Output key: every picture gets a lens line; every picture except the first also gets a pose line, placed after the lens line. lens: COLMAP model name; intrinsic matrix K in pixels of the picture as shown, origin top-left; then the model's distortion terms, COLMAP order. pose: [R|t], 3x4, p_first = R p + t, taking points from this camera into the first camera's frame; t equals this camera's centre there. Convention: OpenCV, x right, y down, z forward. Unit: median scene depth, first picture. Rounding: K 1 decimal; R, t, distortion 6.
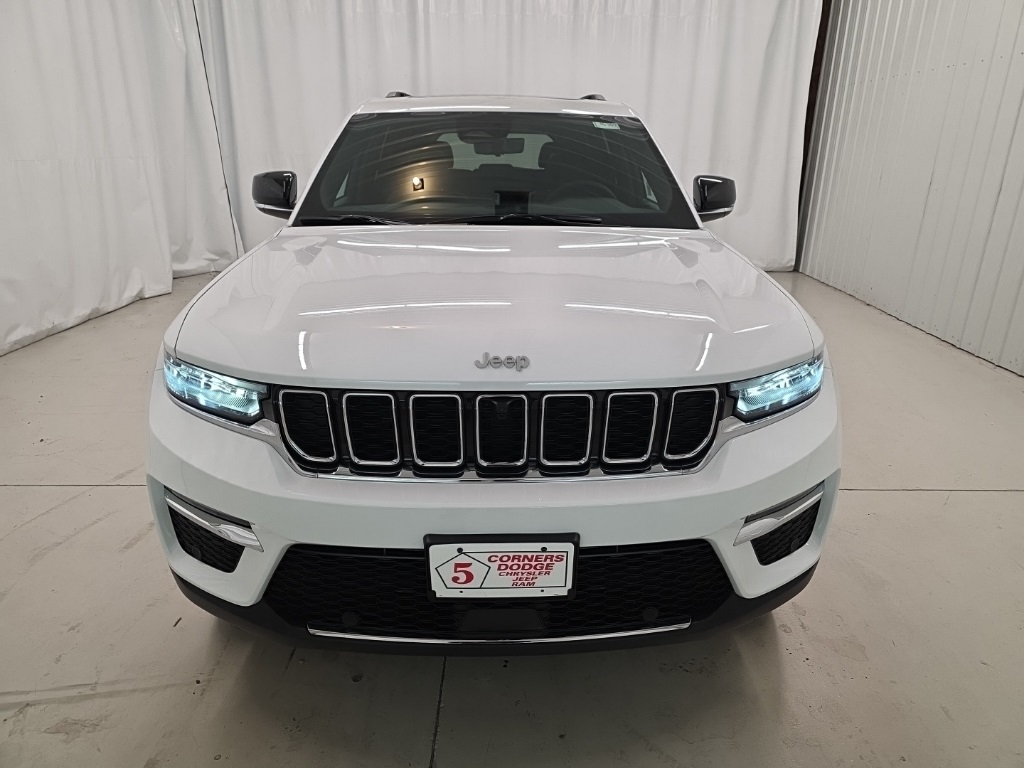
lens RADIAL K [[682.3, 0, 522.0], [0, 682.3, 380.7], [0, 0, 1]] dist [0.055646, -0.045953]
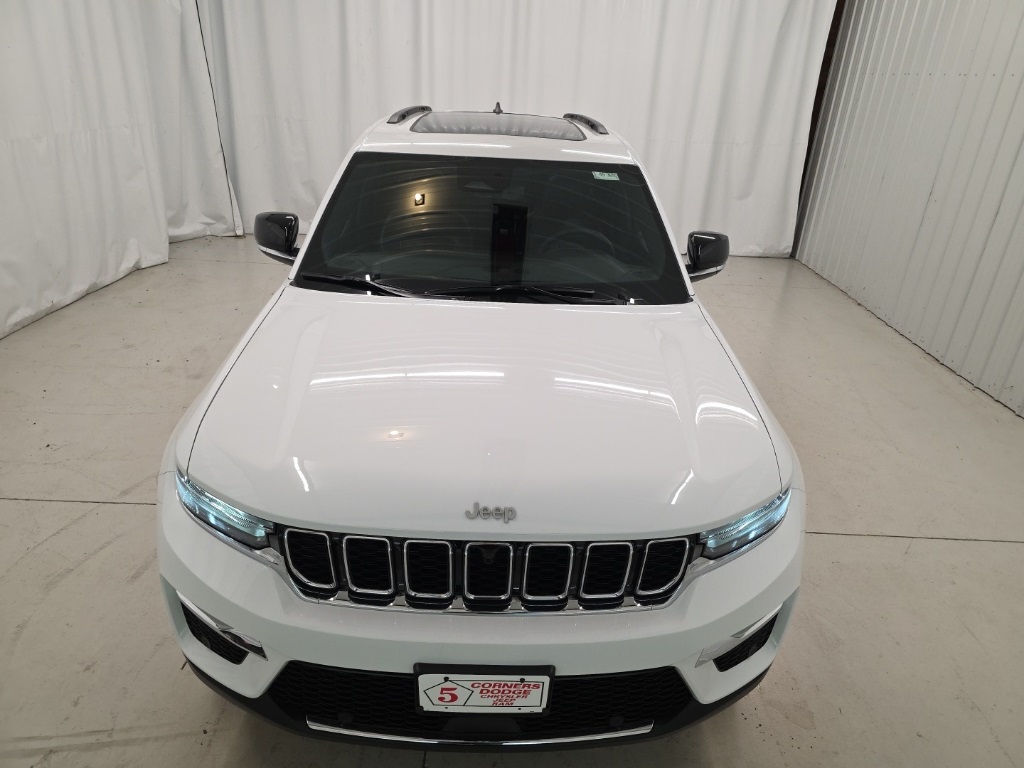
lens RADIAL K [[682.3, 0, 518.7], [0, 682.3, 374.9], [0, 0, 1]] dist [0.055646, -0.045953]
pose [[0.999160, 0.040309, 0.007403, -0.001352], [-0.040815, 0.995037, 0.090753, -0.251253], [-0.003708, -0.090978, 0.995846, -0.046055]]
